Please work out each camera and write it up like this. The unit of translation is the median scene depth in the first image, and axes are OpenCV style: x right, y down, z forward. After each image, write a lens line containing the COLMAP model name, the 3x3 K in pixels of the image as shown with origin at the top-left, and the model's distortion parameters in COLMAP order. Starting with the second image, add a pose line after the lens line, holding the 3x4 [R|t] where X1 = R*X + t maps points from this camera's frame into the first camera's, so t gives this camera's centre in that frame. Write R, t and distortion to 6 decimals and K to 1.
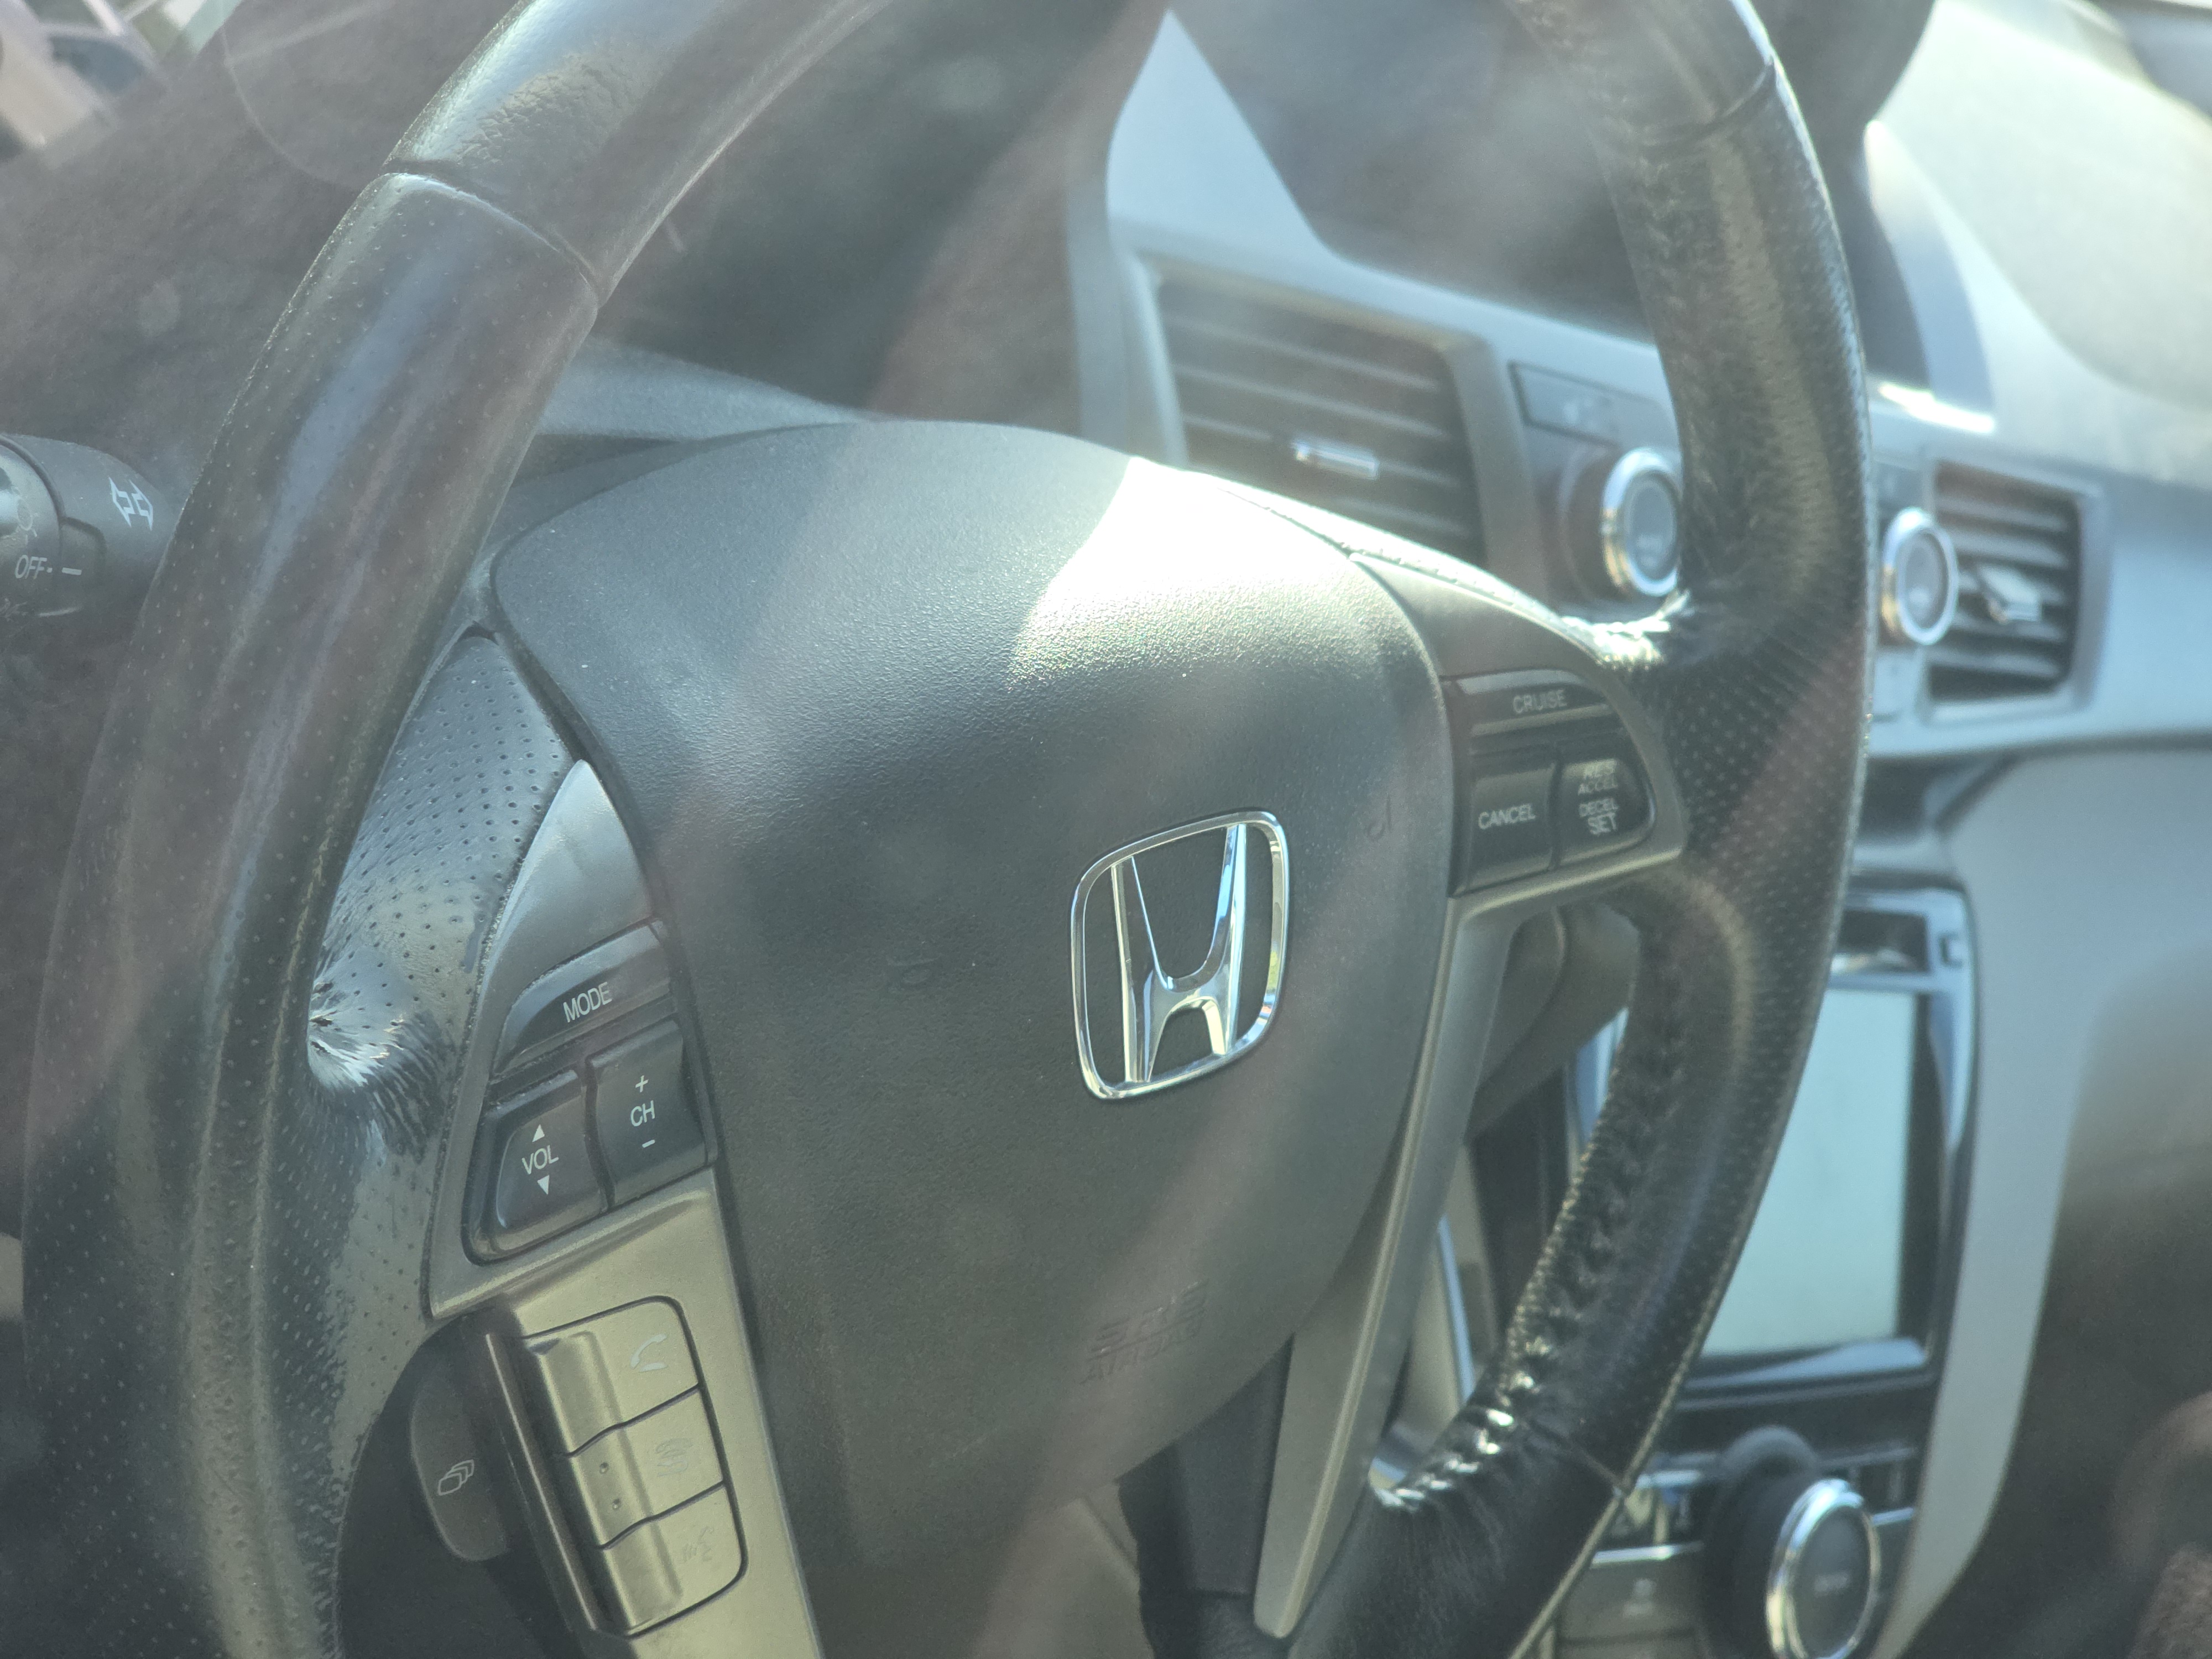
lens RADIAL K [[4319.8, 0, 1106.1], [0, 4319.8, 830.4], [0, 0, 1]] dist [-0.018112, 0.000000]
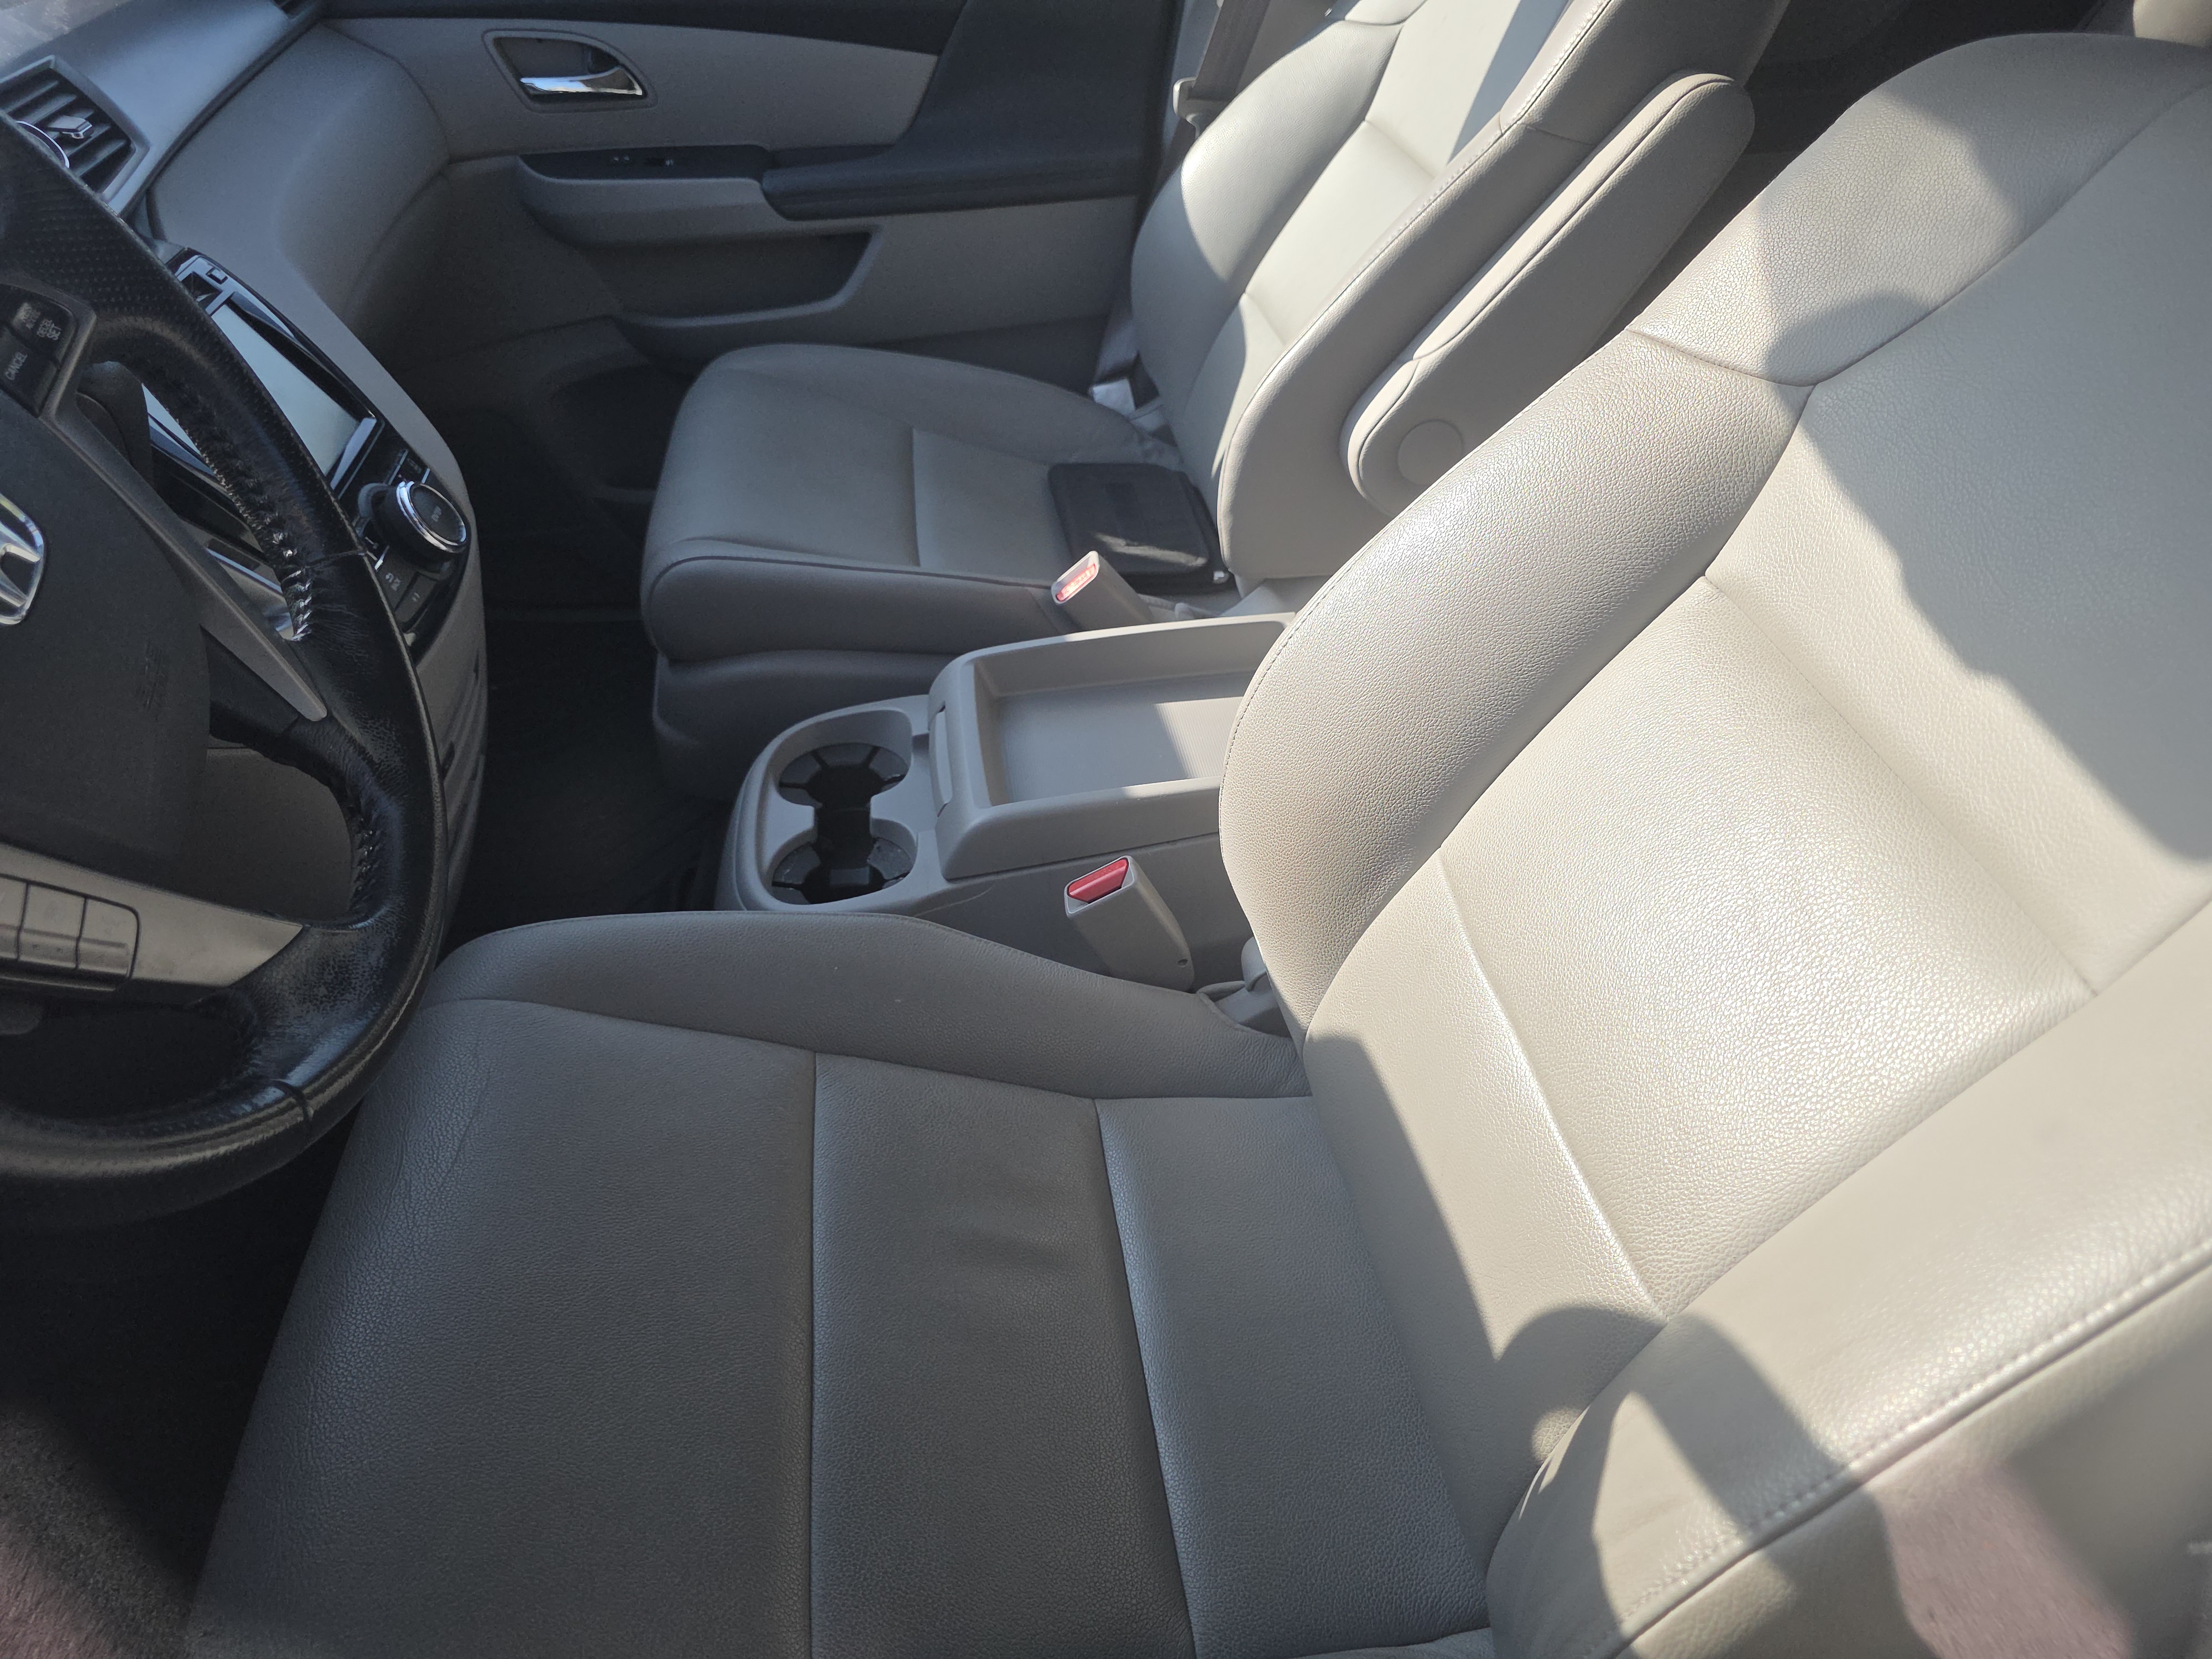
lens RADIAL K [[1458.9, 0, 1110.6], [0, 1458.9, 831.7], [0, 0, 1]] dist [-0.001934, -0.006649]
pose [[0.505215, -0.820053, 0.268832, -0.005159], [0.579546, 0.553214, 0.598399, 0.007096], [-0.639440, -0.146519, 0.754751, 0.167446]]
